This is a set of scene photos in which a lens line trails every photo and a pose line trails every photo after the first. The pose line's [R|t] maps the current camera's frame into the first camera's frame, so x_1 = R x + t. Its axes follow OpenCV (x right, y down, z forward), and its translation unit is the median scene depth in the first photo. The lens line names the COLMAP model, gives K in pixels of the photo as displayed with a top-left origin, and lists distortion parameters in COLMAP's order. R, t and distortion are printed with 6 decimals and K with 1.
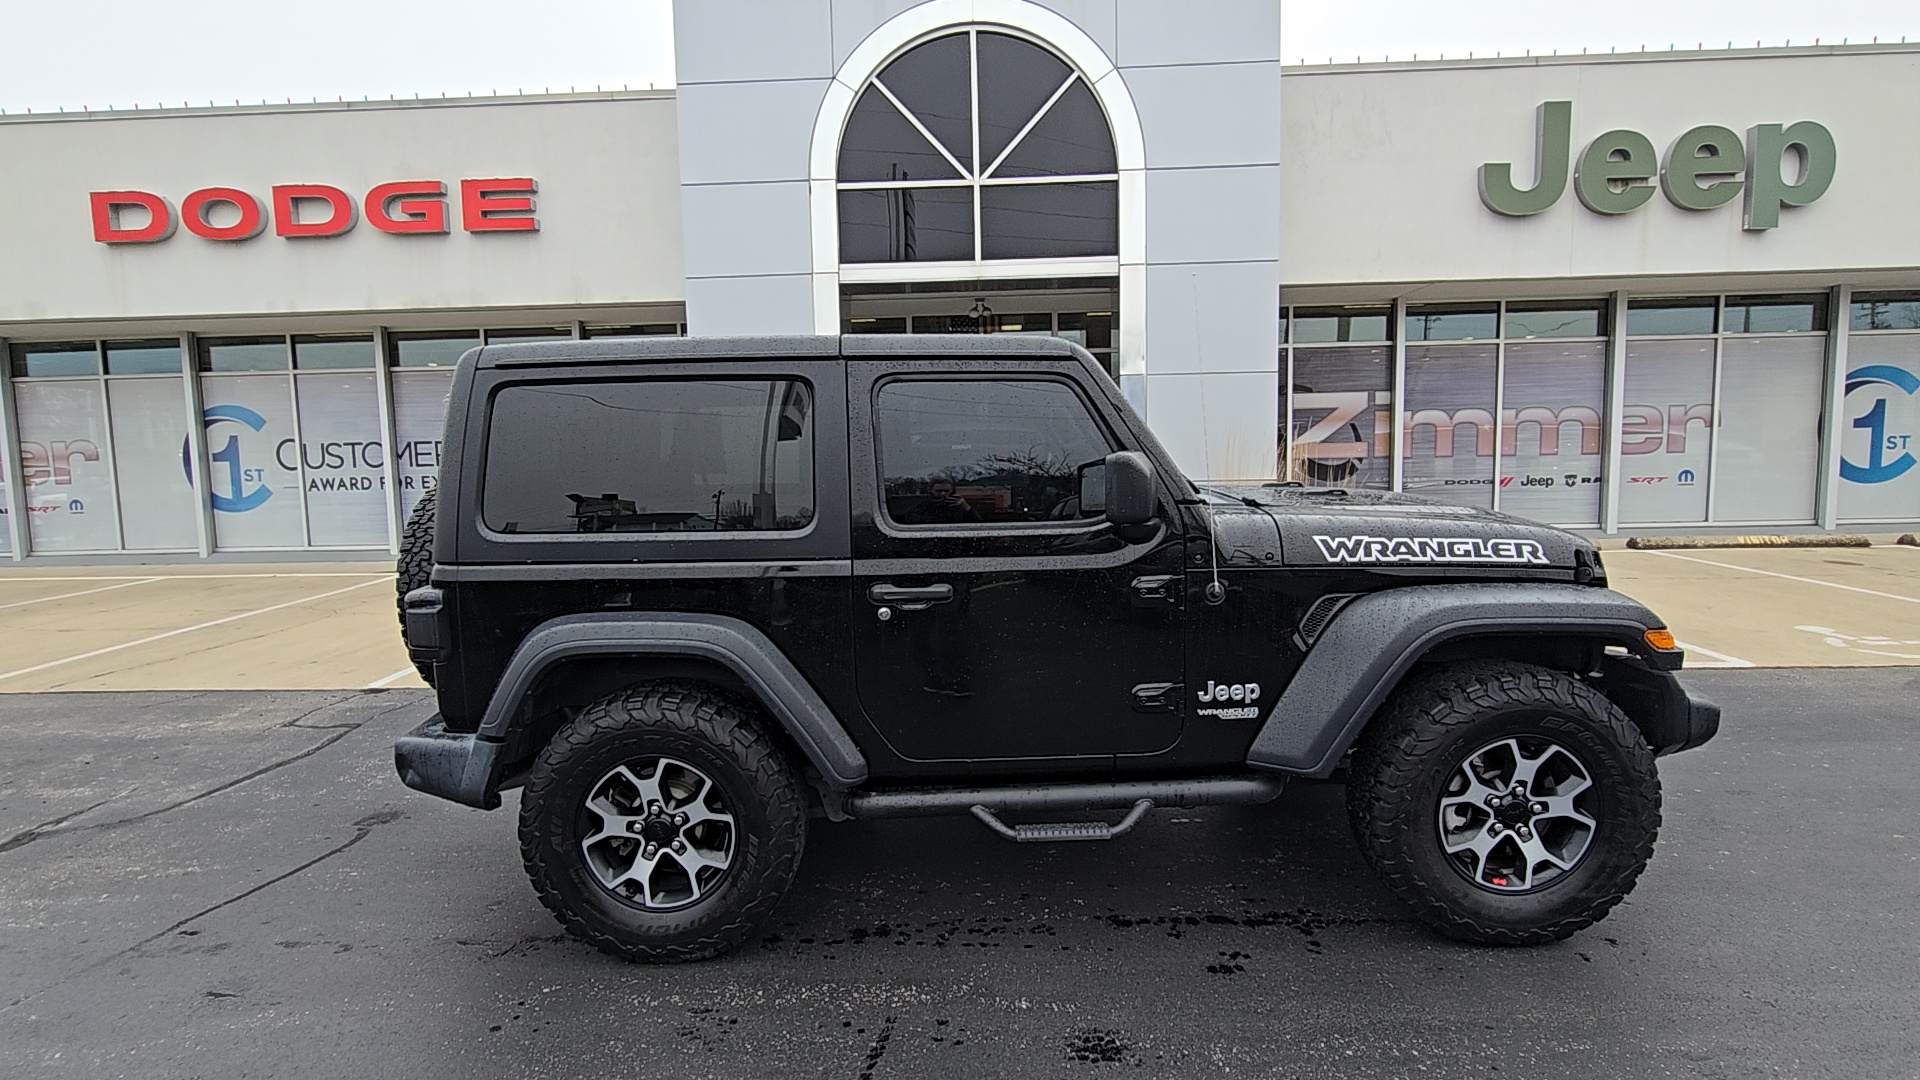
lens RADIAL K [[964.5, 0, 950.3], [0, 964.5, 549.6], [0, 0, 1]] dist [0.001039, -0.000705]
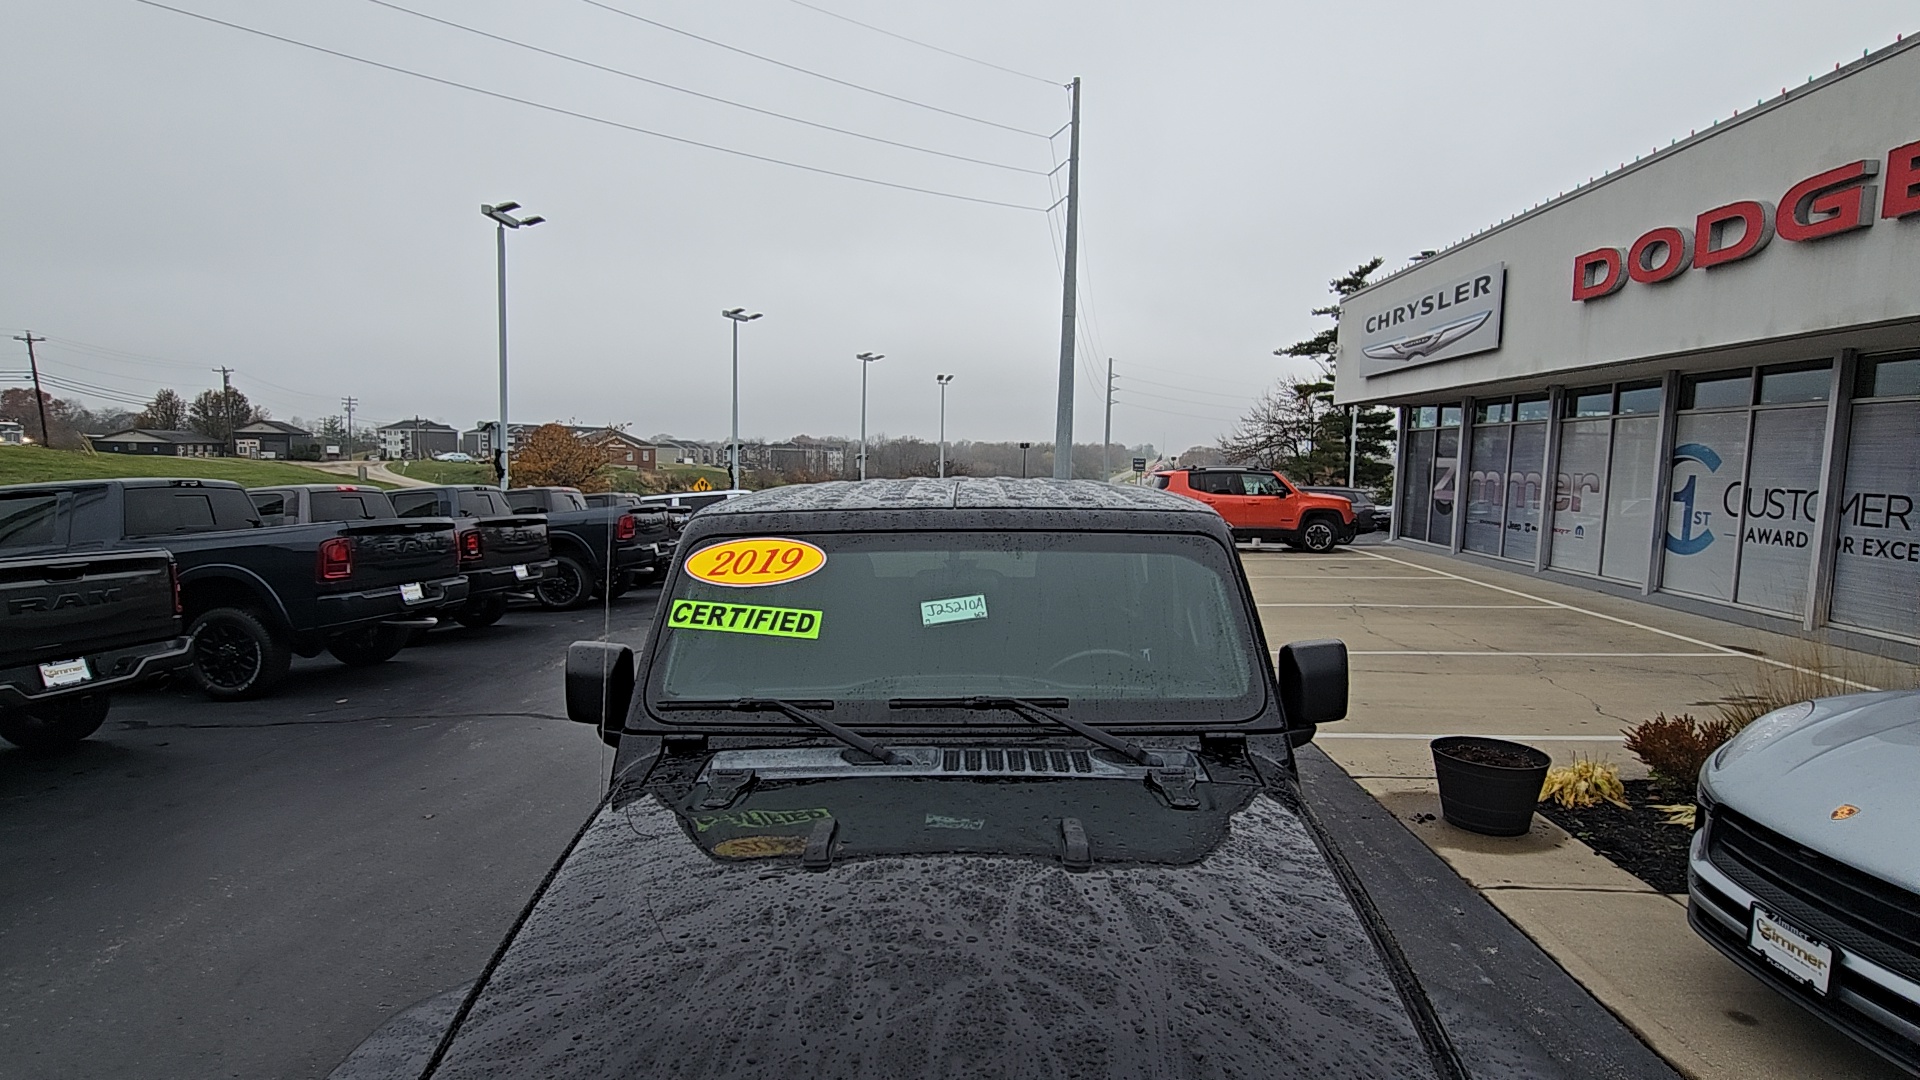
lens RADIAL K [[964.5, 0, 952.1], [0, 964.5, 551.2], [0, 0, 1]] dist [0.001039, -0.000705]
pose [[-0.005678, 0.120896, -0.992649, 0.980224], [-0.122081, 0.985156, 0.120682, -0.308716], [0.992504, 0.121869, 0.009165, 1.187090]]
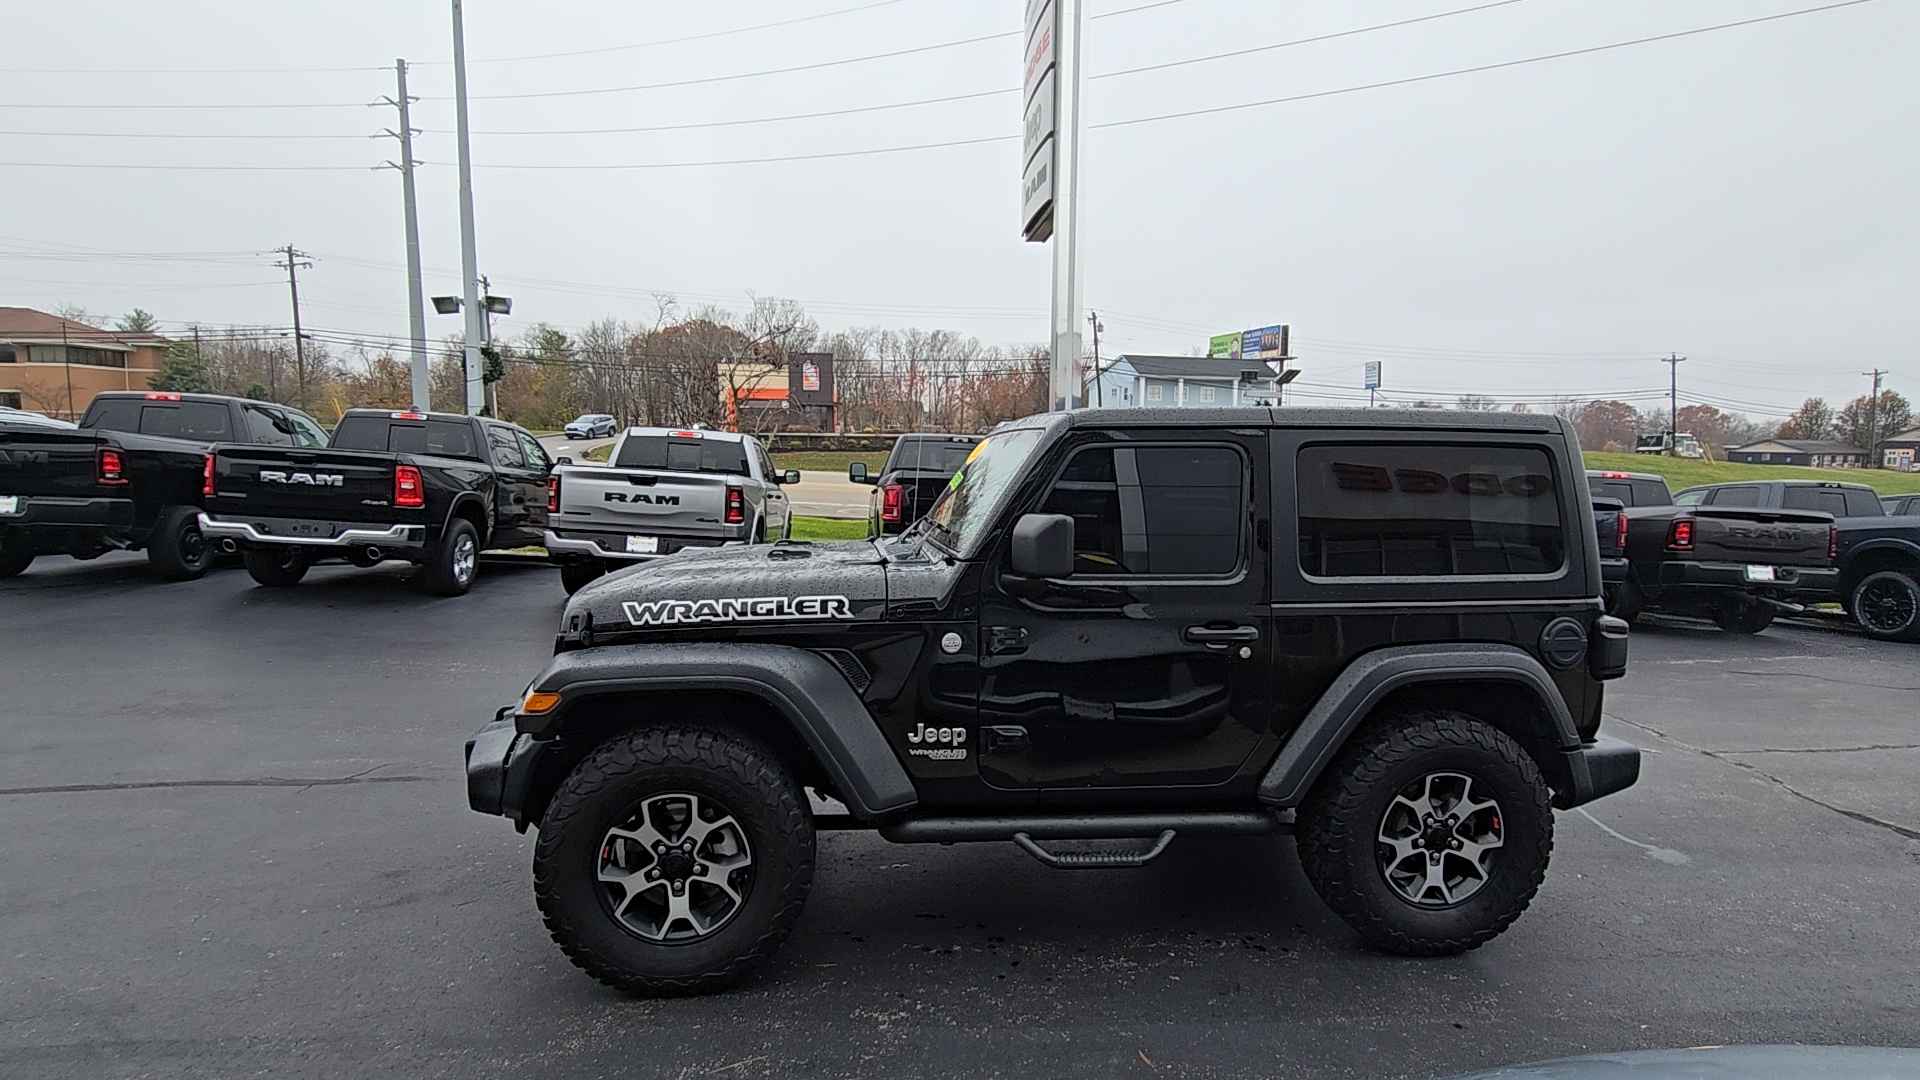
lens RADIAL K [[964.5, 0, 952.3], [0, 964.5, 550.0], [0, 0, 1]] dist [0.001039, -0.000705]
pose [[-0.989607, 0.025022, -0.141603, 0.412665], [-0.006353, 0.976174, 0.216898, -0.351155], [0.143656, 0.215543, -0.965869, 2.473332]]
